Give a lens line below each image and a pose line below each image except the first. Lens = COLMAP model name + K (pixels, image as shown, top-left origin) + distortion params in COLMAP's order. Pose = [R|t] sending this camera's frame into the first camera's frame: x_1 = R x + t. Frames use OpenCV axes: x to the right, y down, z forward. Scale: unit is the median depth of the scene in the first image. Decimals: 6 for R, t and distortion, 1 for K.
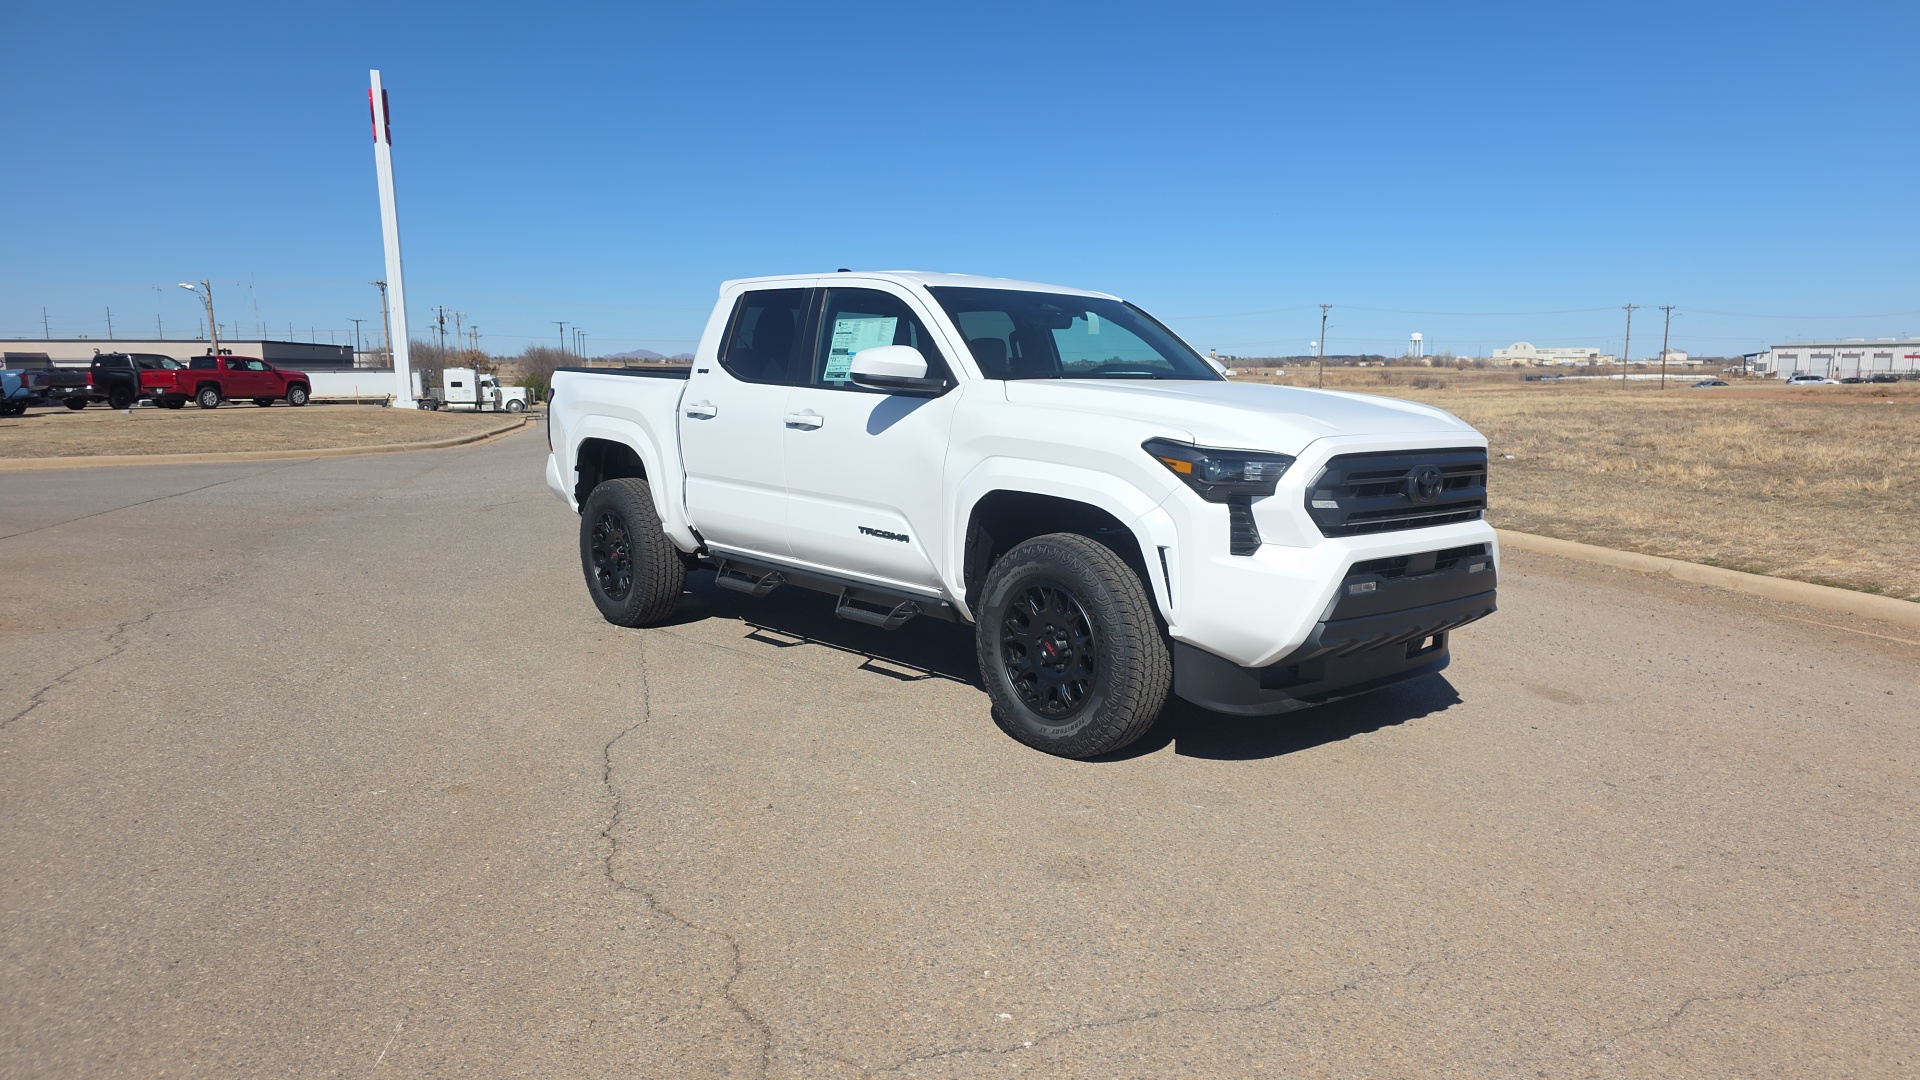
lens RADIAL K [[1304.1, 0, 1014.6], [0, 1304.1, 593.8], [0, 0, 1]] dist [0.049319, -0.040918]
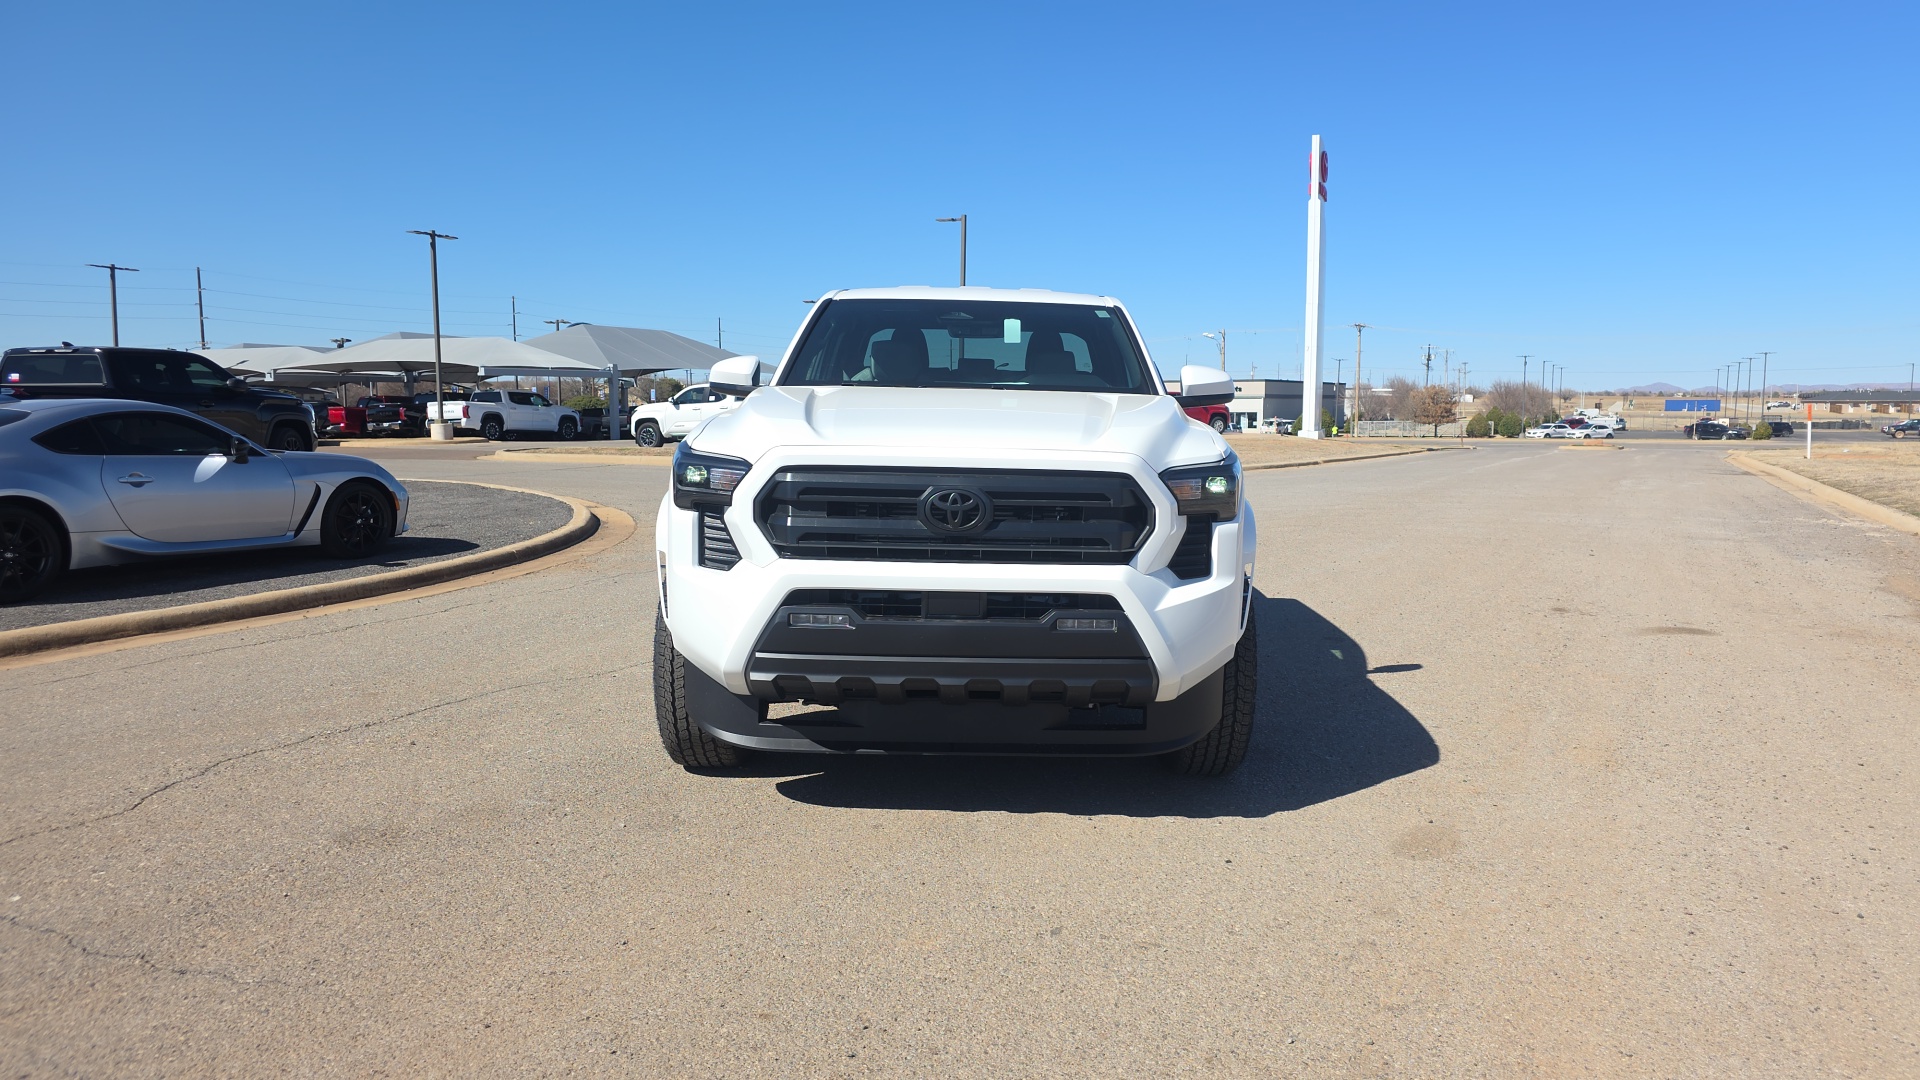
lens RADIAL K [[1304.1, 0, 1020.0], [0, 1304.1, 551.9], [0, 0, 1]] dist [0.049319, -0.040918]
pose [[0.746299, 0.080364, -0.660742, 0.688002], [-0.118137, 0.992917, -0.012668, -0.039856], [0.655043, 0.087512, 0.750507, 0.324337]]
